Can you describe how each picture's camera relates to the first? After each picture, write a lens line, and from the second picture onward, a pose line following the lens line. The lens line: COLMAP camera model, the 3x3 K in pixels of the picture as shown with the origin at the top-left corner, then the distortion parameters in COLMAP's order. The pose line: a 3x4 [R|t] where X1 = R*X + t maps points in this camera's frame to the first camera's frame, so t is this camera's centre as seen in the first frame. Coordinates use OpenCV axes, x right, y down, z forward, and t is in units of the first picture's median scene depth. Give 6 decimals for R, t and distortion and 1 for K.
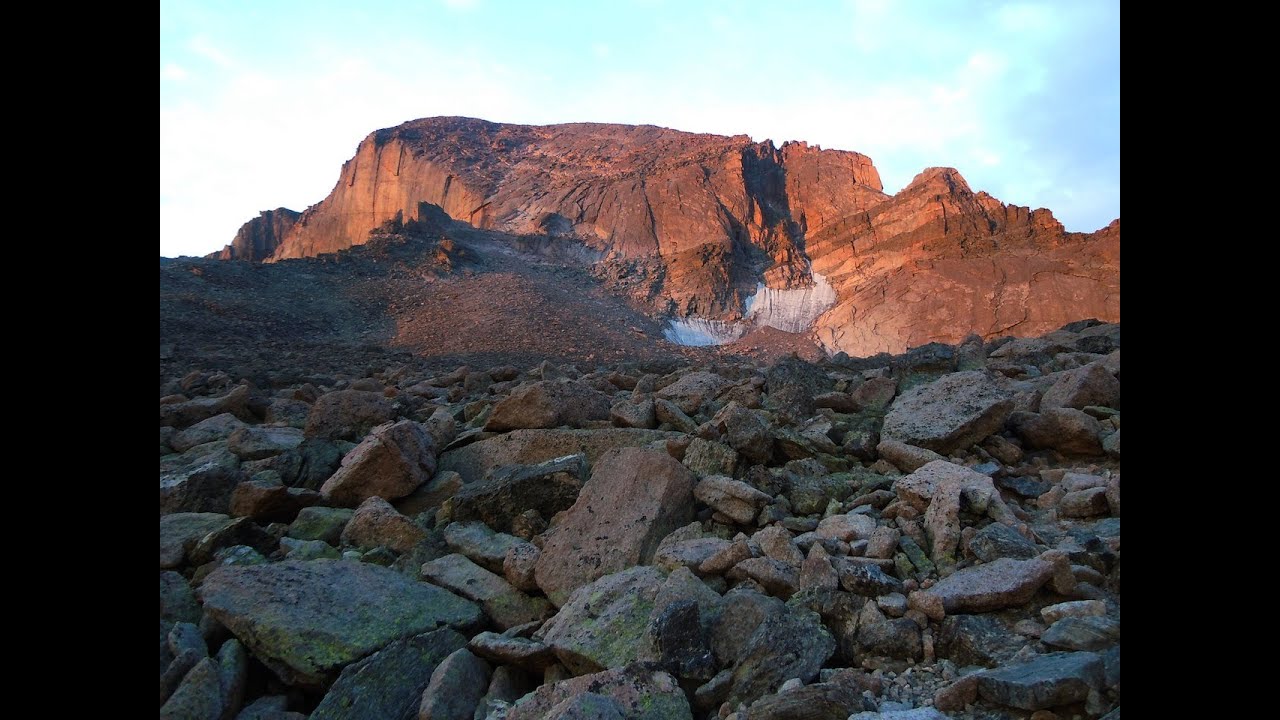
lens RADIAL K [[864.2, 0, 640.0], [0, 864.2, 360.0], [0, 0, 1]] dist [0.001090, -0.001074]
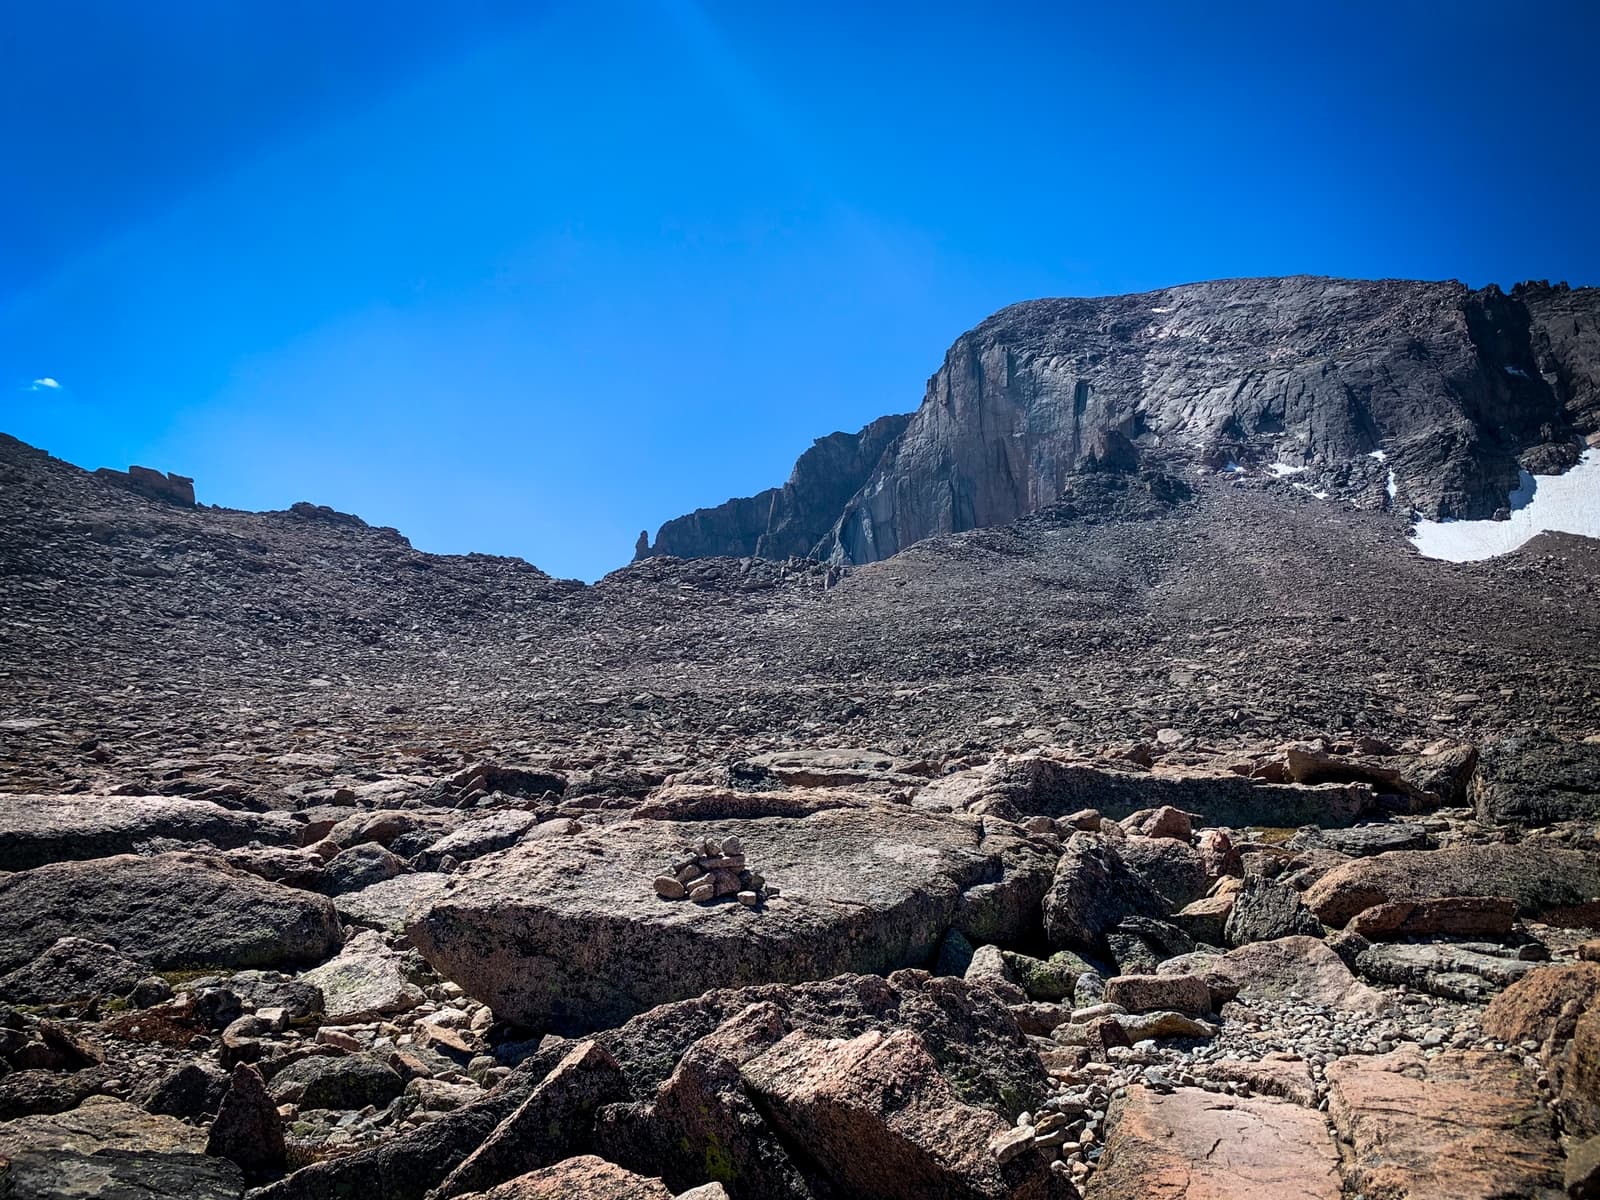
lens RADIAL K [[1190.4, 0, 731.3], [0, 1190.4, 631.7], [0, 0, 1]] dist [-0.039155, -0.002557]
pose [[0.941691, -0.083693, -0.325904, -0.210650], [0.104888, 0.993326, 0.047984, -0.065834], [0.319713, -0.079370, 0.944184, -0.305271]]
